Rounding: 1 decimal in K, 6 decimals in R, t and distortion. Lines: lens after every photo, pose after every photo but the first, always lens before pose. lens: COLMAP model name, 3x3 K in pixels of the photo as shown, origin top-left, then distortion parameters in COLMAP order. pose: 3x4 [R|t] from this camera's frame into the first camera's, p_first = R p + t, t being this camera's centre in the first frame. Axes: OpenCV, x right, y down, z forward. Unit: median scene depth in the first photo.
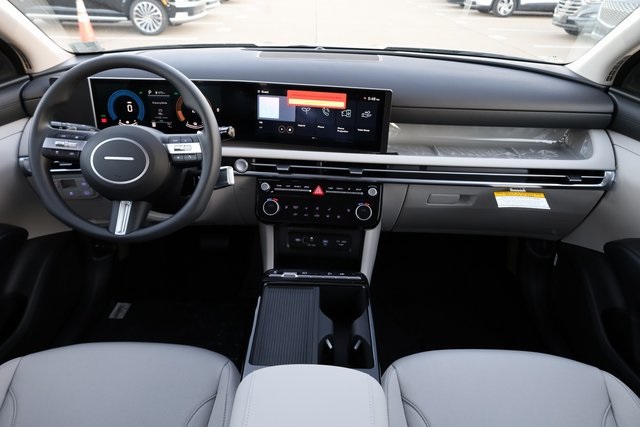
lens RADIAL K [[425.5, 0, 320.0], [0, 425.5, 213.5], [0, 0, 1]] dist [-0.009075, -0.001239]
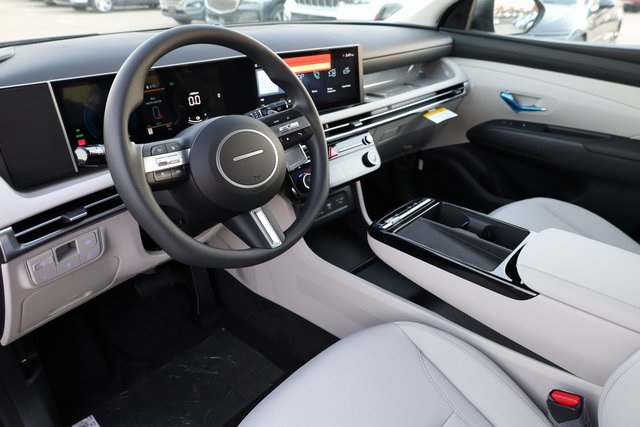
lens RADIAL K [[432.2, 0, 320.0], [0, 432.2, 213.5], [0, 0, 1]] dist [0.002684, -0.003323]
pose [[0.669512, -0.364879, 0.647006, -0.768418], [0.366049, 0.919997, 0.140050, -0.076319], [-0.646345, 0.143070, 0.749513, 0.267150]]
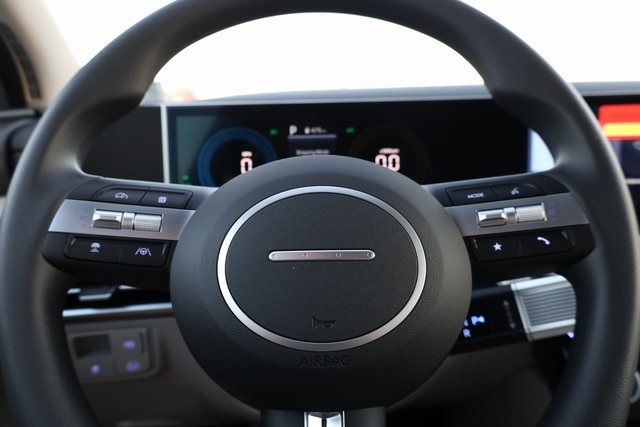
lens RADIAL K [[432.2, 0, 320.0], [0, 432.2, 213.5], [0, 0, 1]] dist [0.002684, -0.003323]
pose [[0.998637, -0.050890, 0.011629, -0.387713], [0.052029, 0.952223, -0.300938, -0.057173], [0.004241, 0.301133, 0.953573, 0.587456]]
